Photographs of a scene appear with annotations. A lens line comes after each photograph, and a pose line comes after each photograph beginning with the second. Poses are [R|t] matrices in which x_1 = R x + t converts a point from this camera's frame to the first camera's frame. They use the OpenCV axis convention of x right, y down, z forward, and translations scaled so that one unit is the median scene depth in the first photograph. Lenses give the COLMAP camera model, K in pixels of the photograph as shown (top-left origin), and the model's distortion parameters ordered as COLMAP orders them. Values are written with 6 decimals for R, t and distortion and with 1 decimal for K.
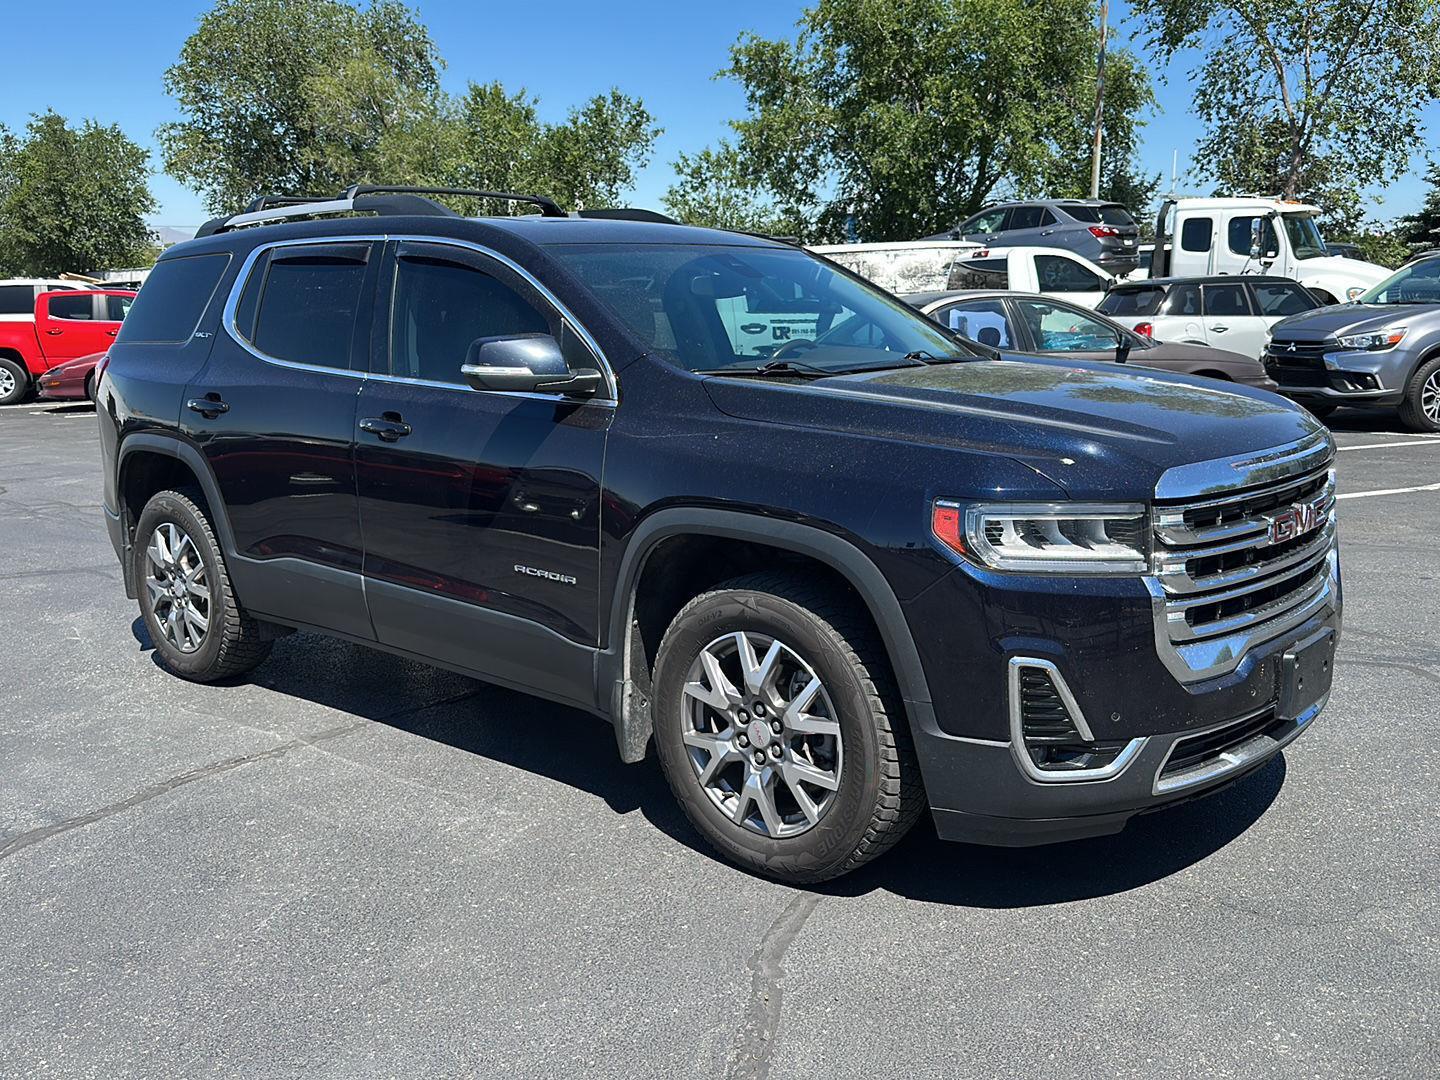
lens RADIAL K [[1376.0, 0, 740.3], [0, 1376.0, 544.9], [0, 0, 1]] dist [0.026320, 0.000000]
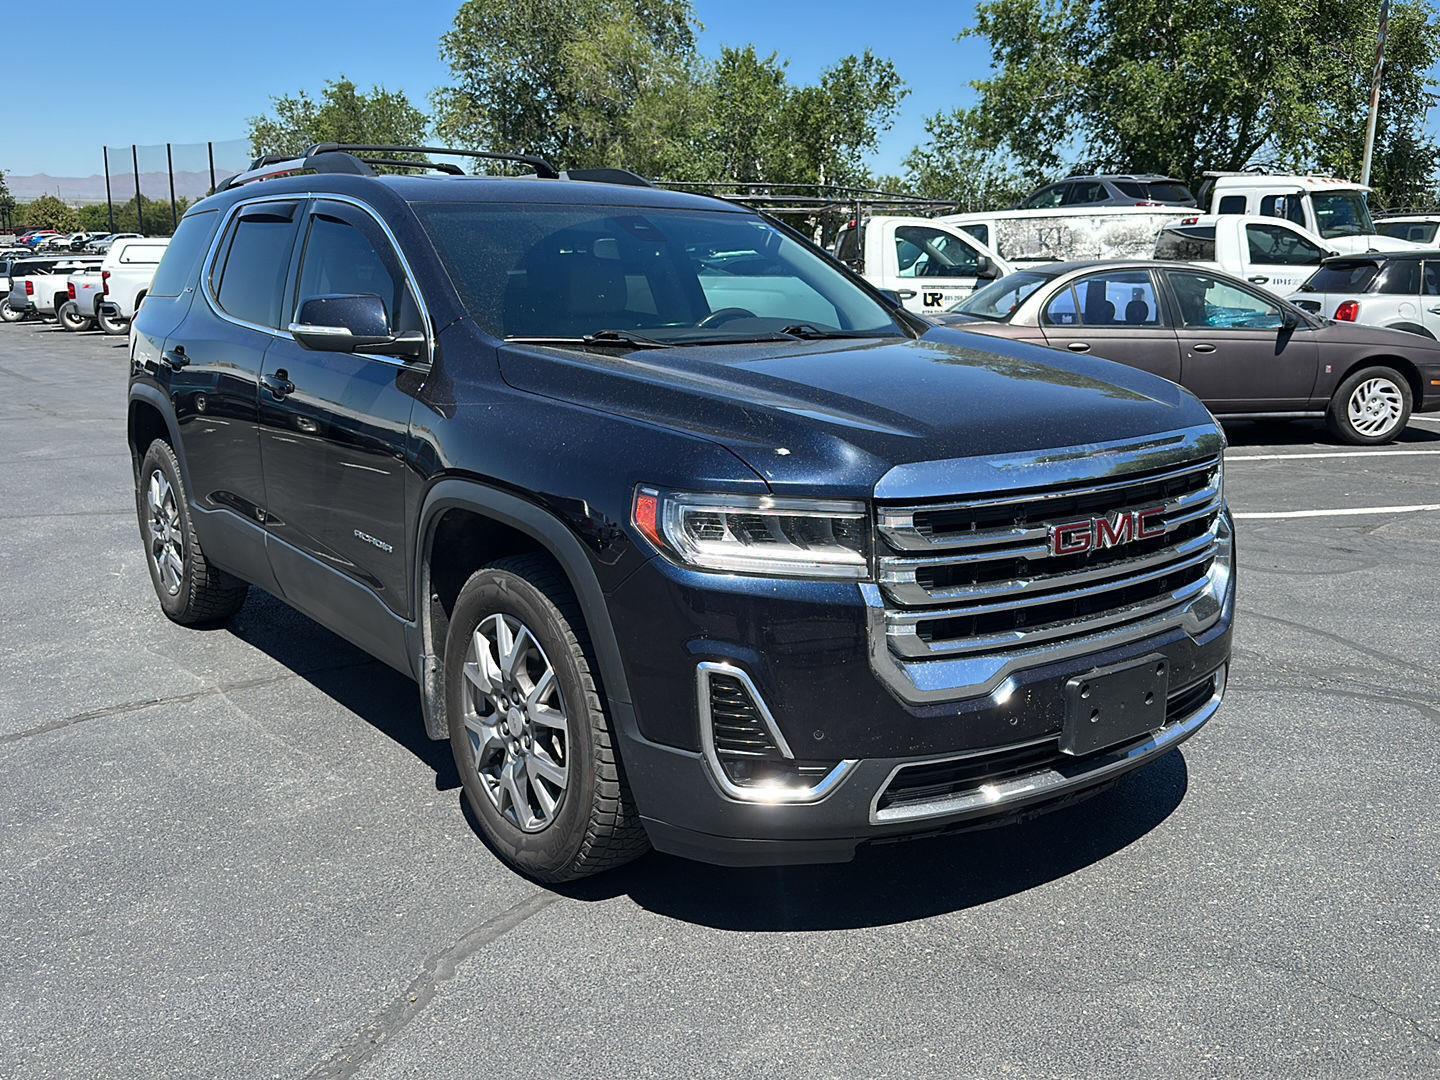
lens RADIAL K [[1376.0, 0, 745.4], [0, 1376.0, 545.4], [0, 0, 1]] dist [0.026320, 0.000000]
pose [[0.979854, 0.058496, -0.190958, 0.094586], [-0.053793, 0.998110, 0.029720, -0.005871], [0.192335, -0.018849, 0.981148, 0.026290]]
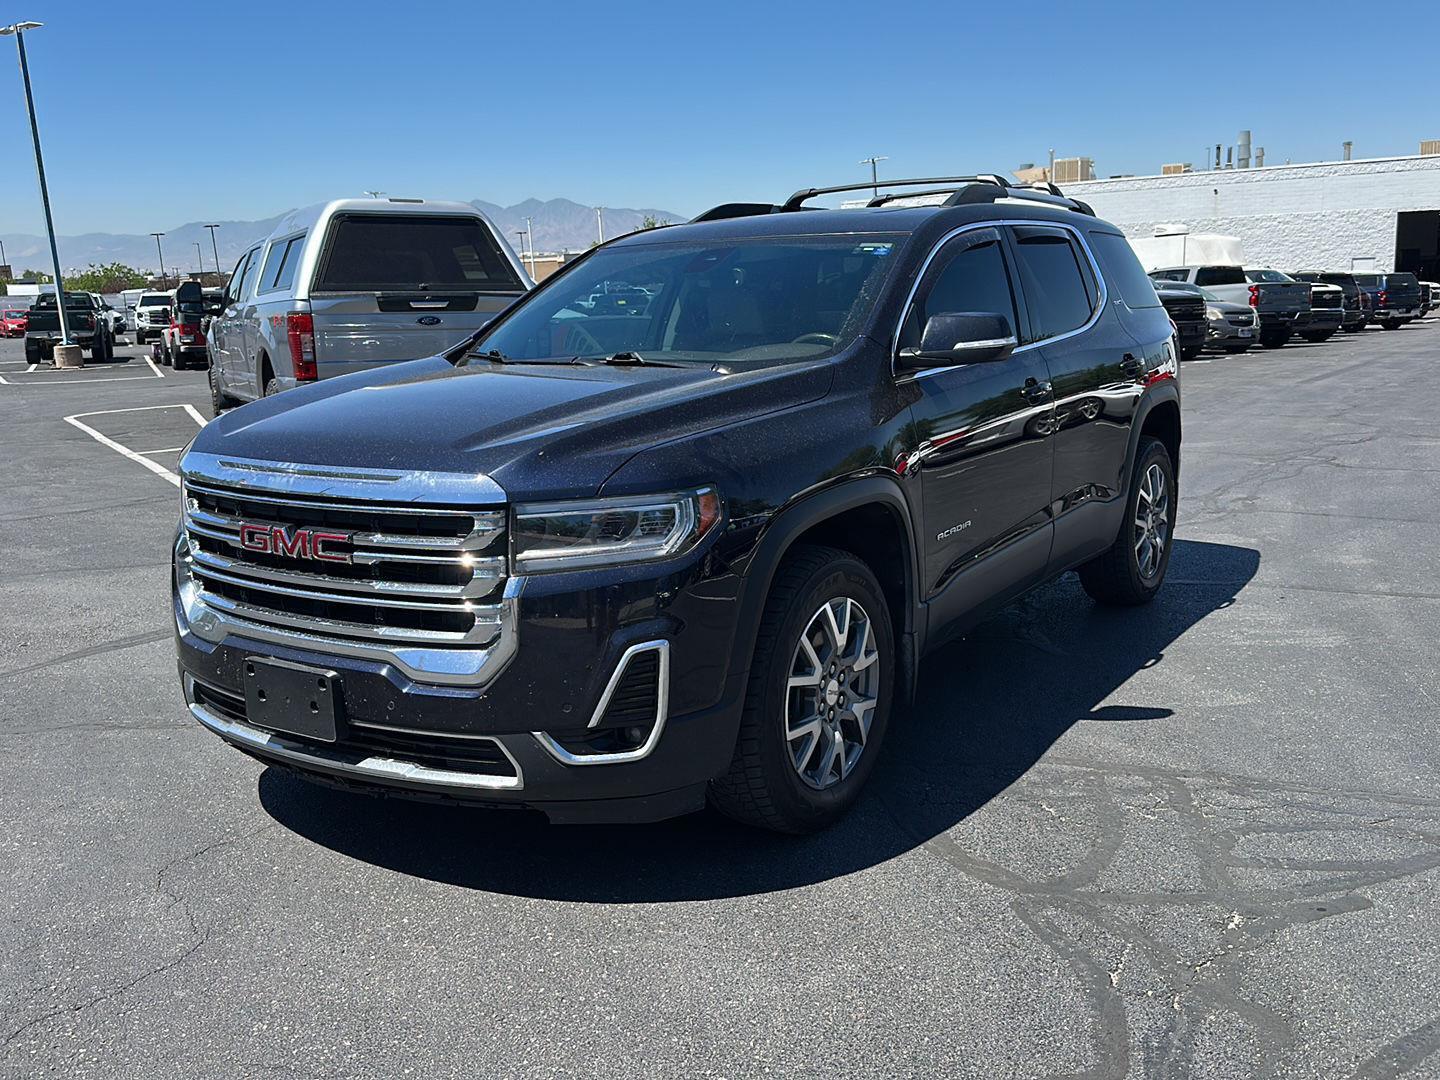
lens RADIAL K [[1376.0, 0, 702.8], [0, 1376.0, 557.3], [0, 0, 1]] dist [0.026320, 0.000000]
pose [[0.095859, 0.211902, -0.972578, 0.379588], [-0.157148, 0.968046, 0.195426, -0.066644], [0.982912, 0.134105, 0.126096, 0.318275]]
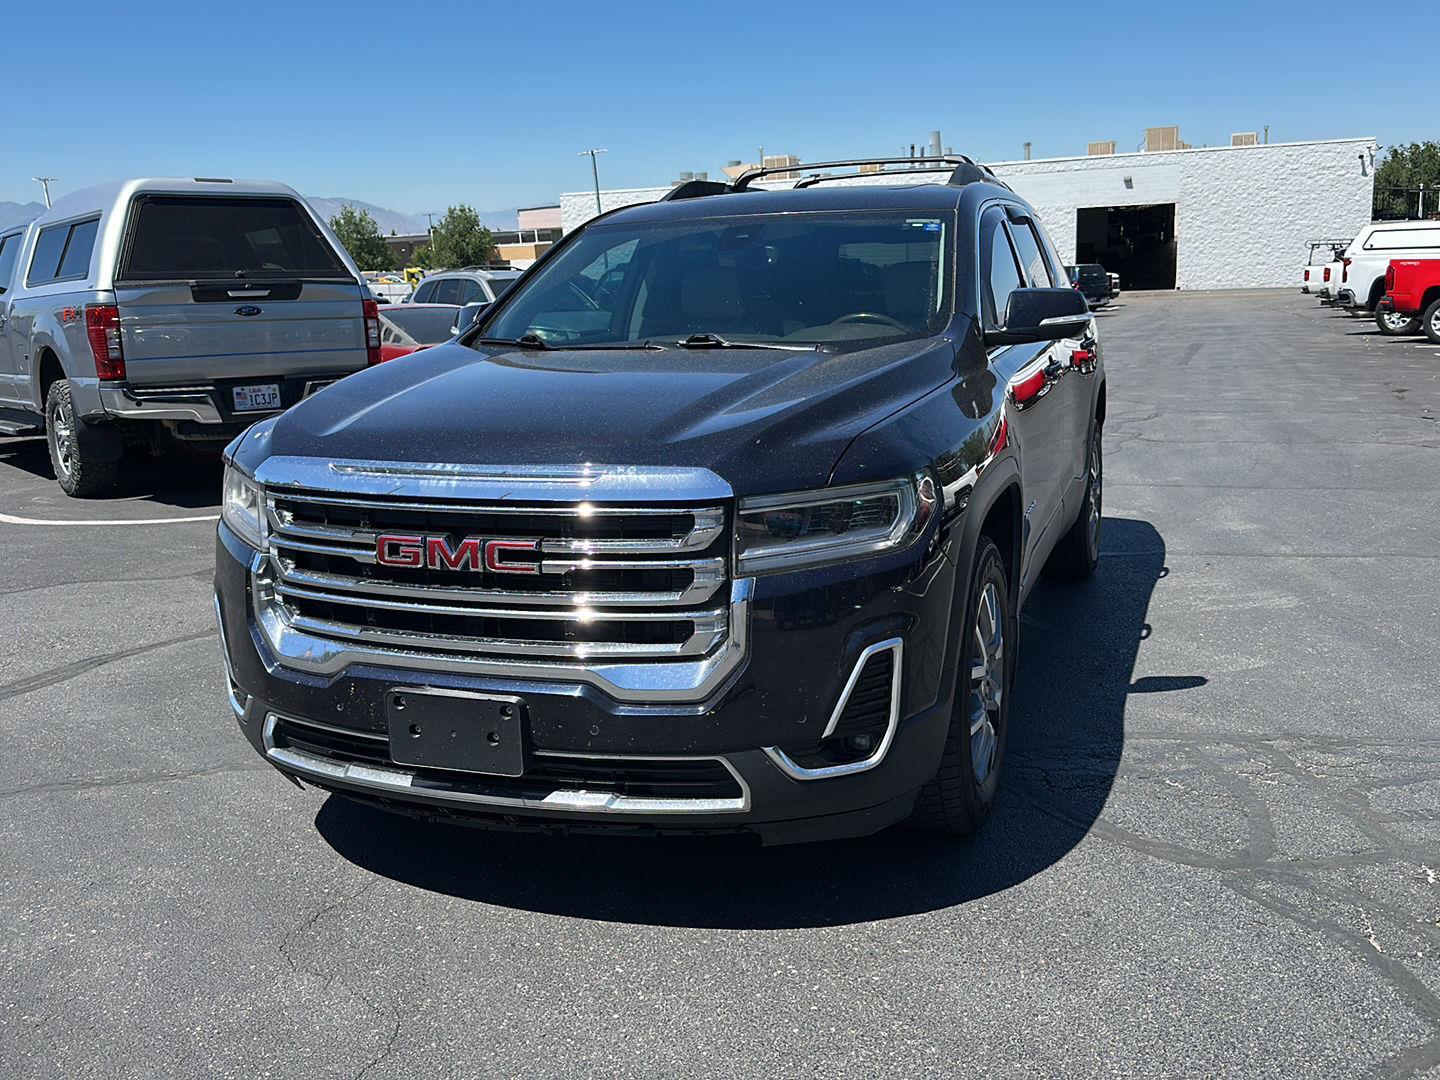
lens RADIAL K [[1376.0, 0, 720.1], [0, 1376.0, 553.4], [0, 0, 1]] dist [0.026320, 0.000000]
pose [[0.322984, 0.201963, -0.924604, 0.341243], [-0.147832, 0.975739, 0.161491, -0.049033], [0.934787, 0.084527, 0.345005, 0.235207]]
